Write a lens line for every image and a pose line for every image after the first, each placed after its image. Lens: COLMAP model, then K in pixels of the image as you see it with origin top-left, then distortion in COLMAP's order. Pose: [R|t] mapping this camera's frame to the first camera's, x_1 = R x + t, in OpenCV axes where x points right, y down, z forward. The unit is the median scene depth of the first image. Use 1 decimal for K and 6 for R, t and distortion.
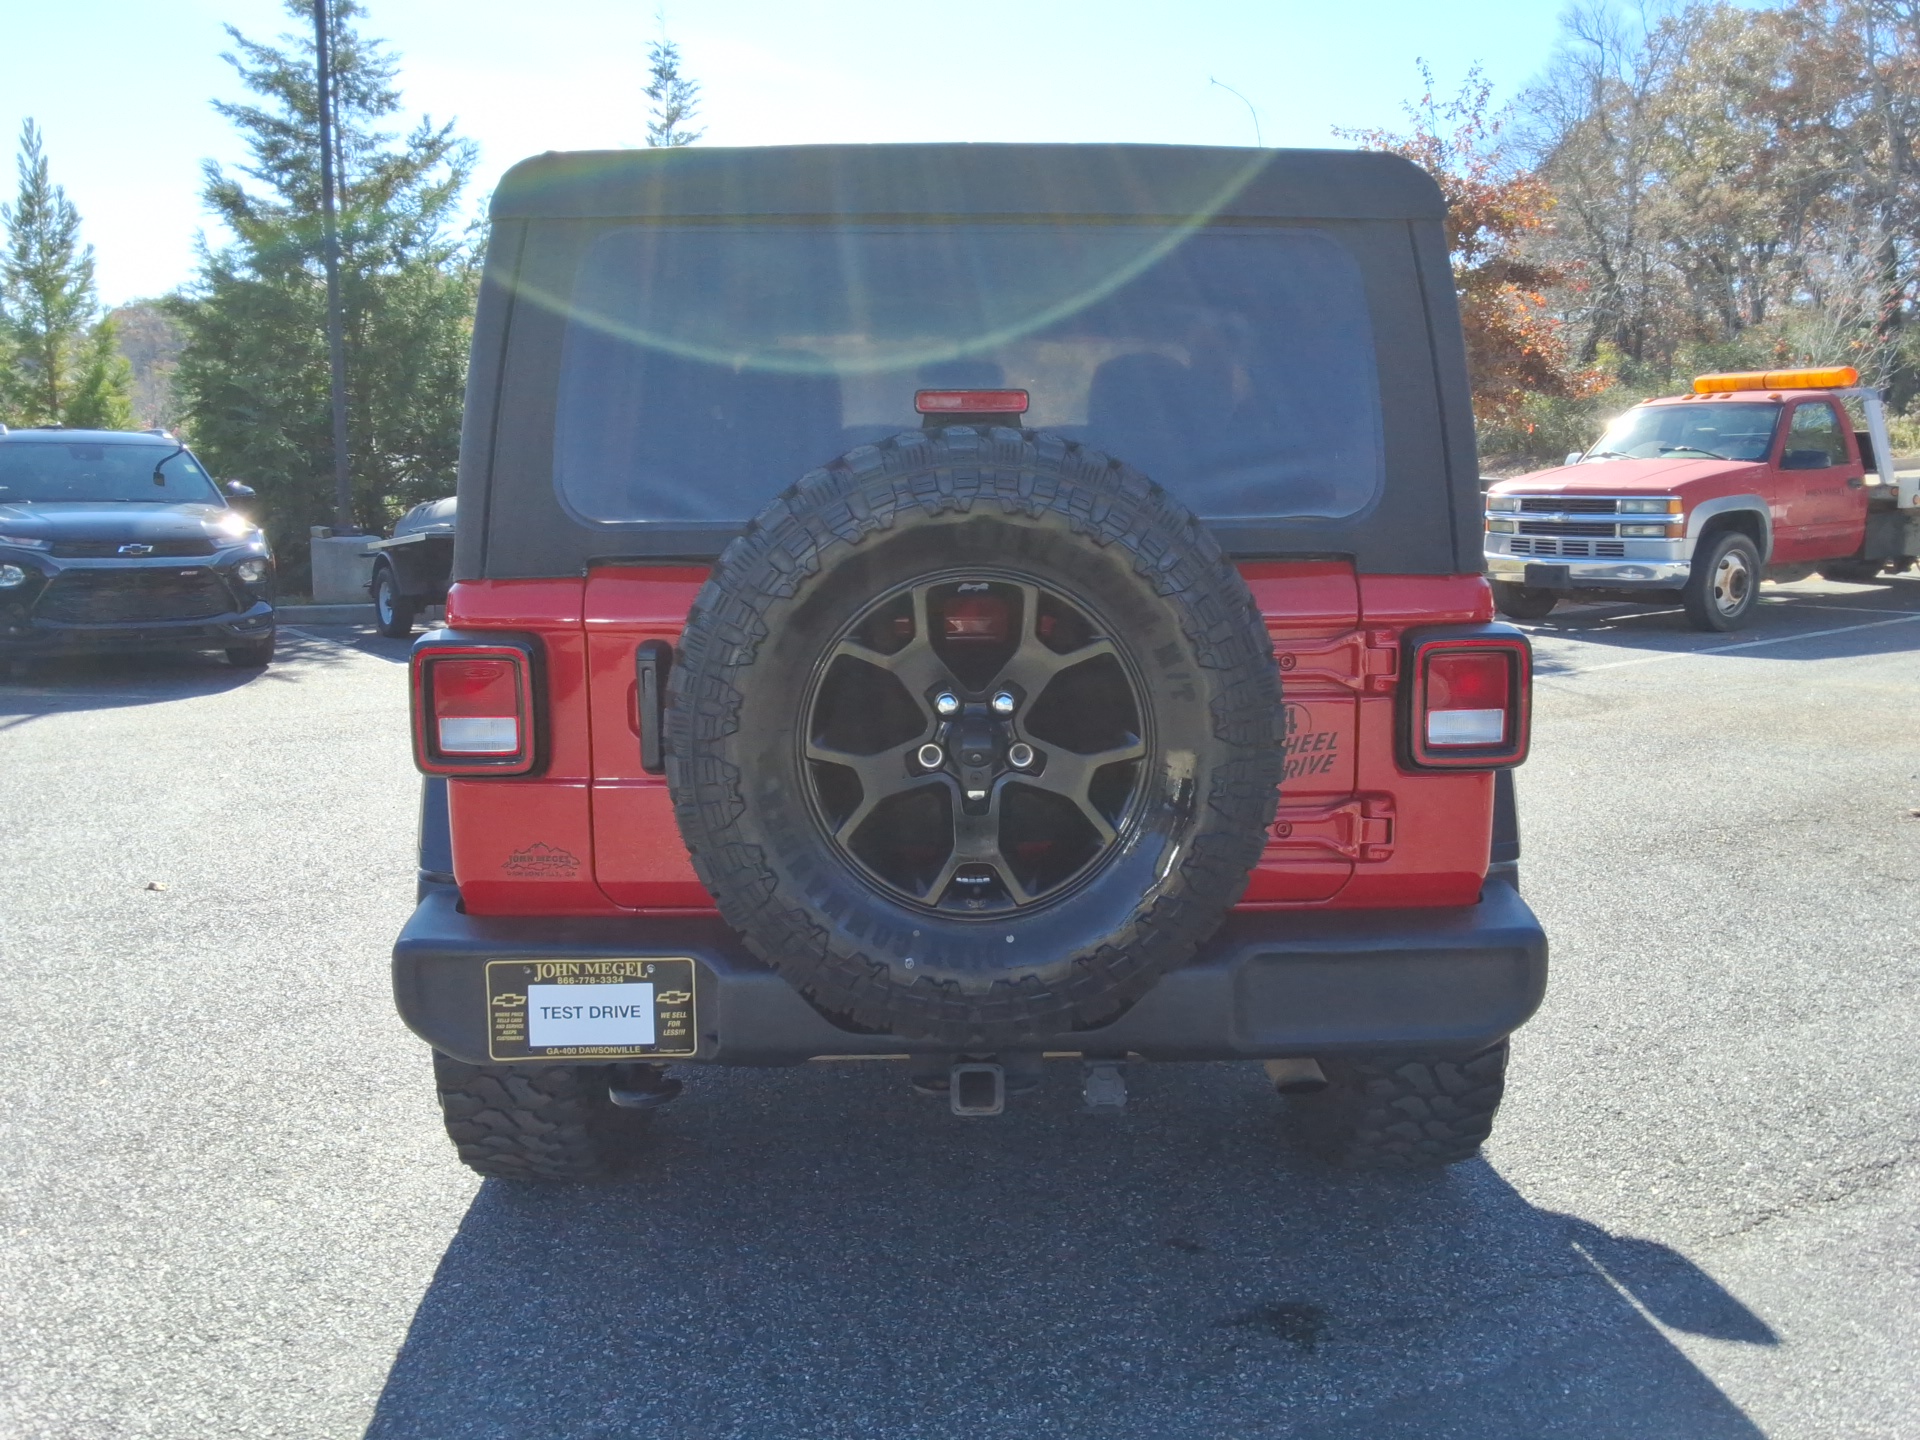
lens RADIAL K [[1552.1, 0, 966.0], [0, 1552.1, 678.0], [0, 0, 1]] dist [0.103947, -0.141307]
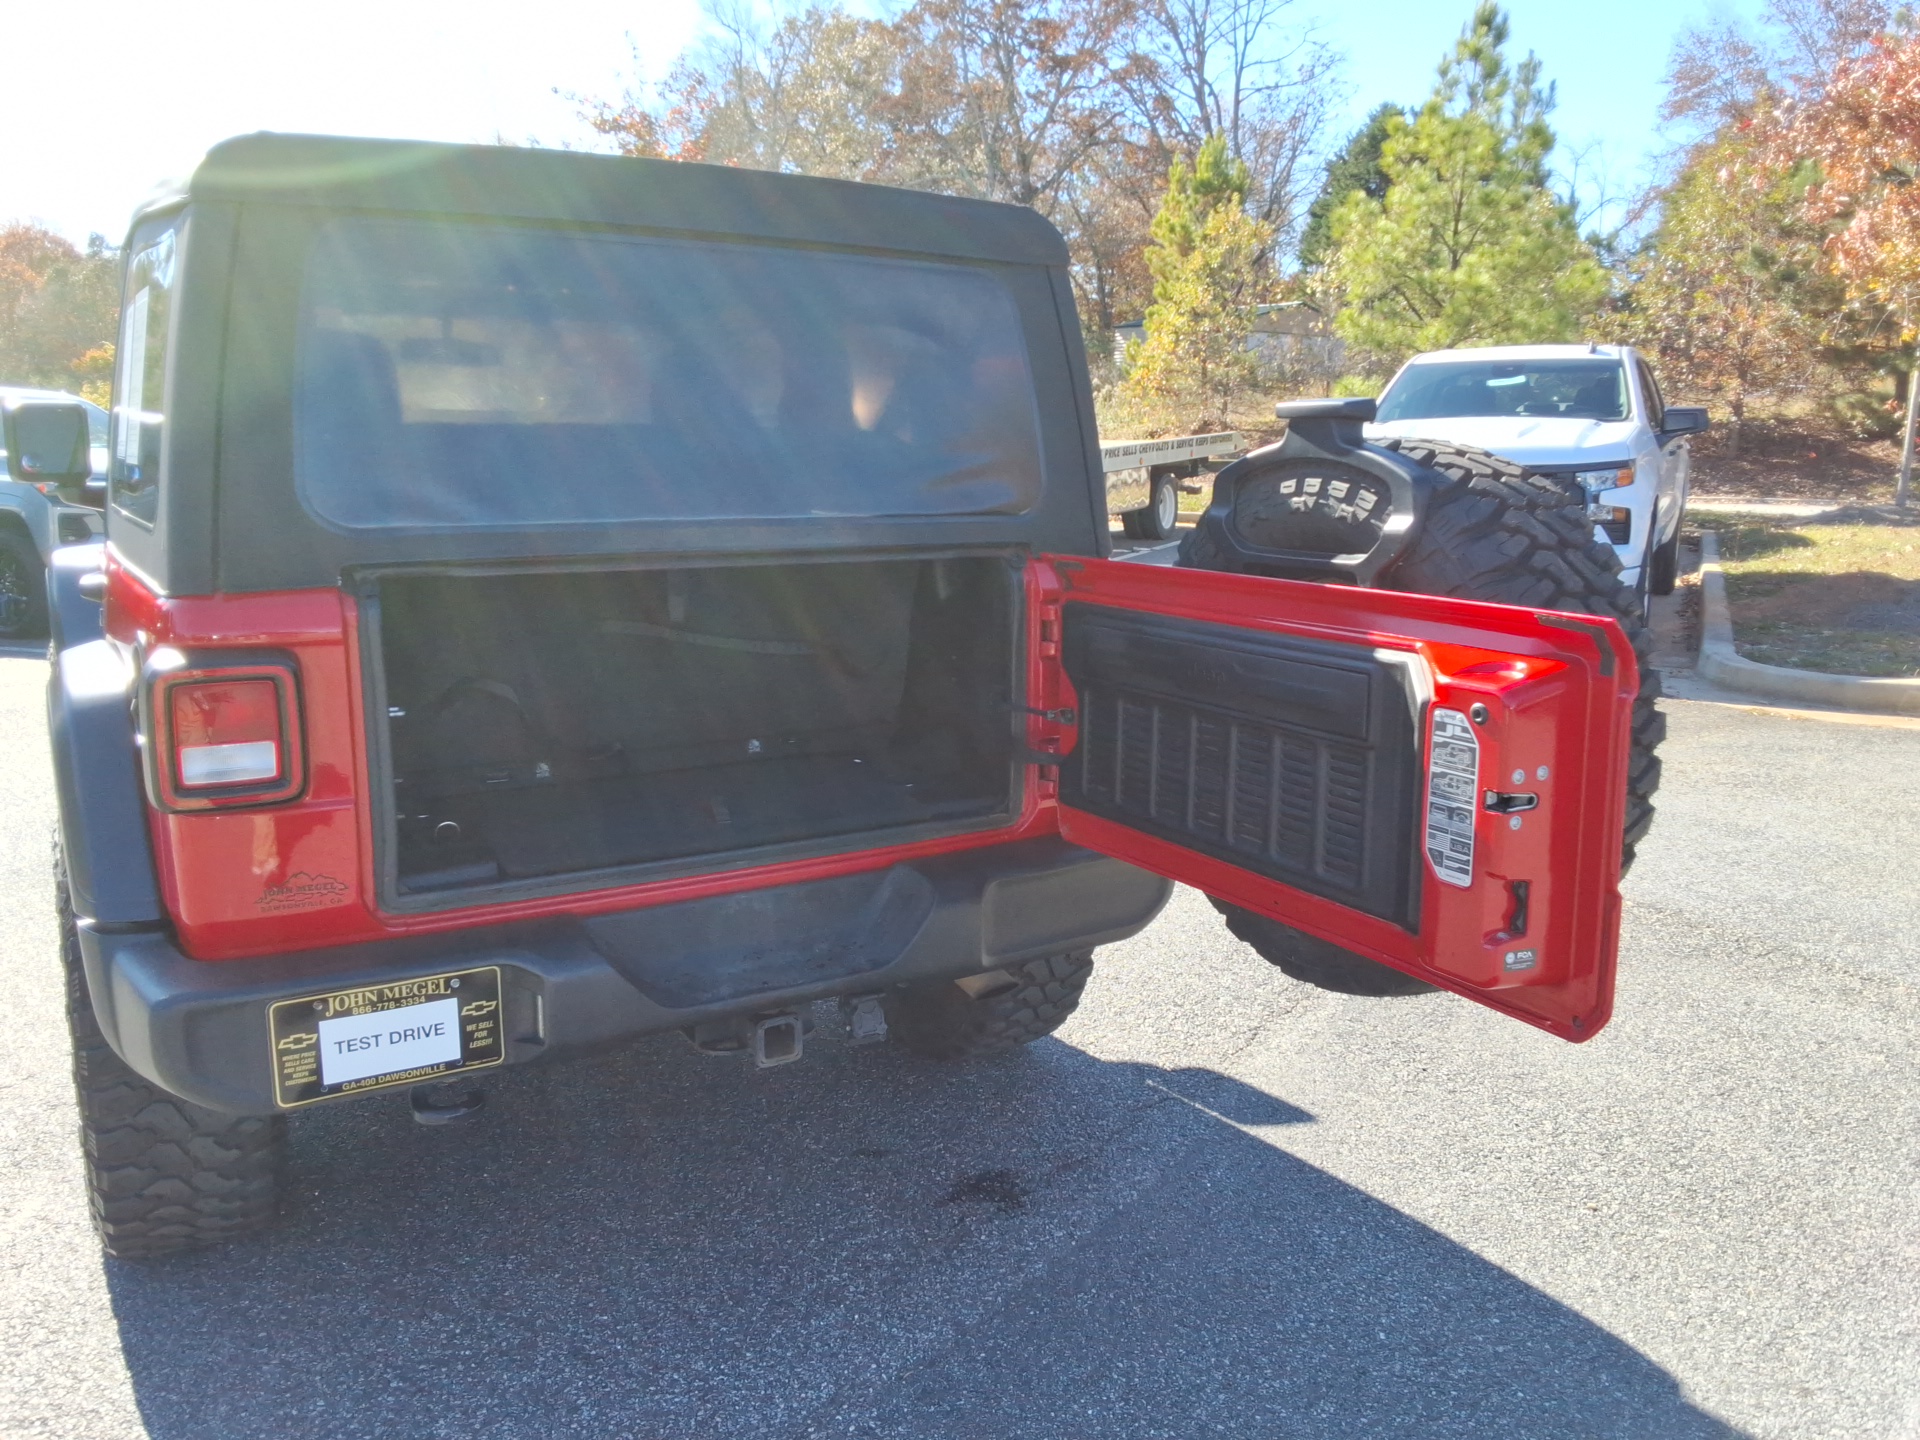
lens RADIAL K [[1530.9, 0, 967.3], [0, 1530.9, 708.6], [0, 0, 1]] dist [0.095612, -0.119587]
pose [[0.871347, -0.080325, 0.484048, -0.374253], [0.058480, 0.996478, 0.060090, -0.023608], [-0.487170, -0.024052, 0.872976, 0.005987]]
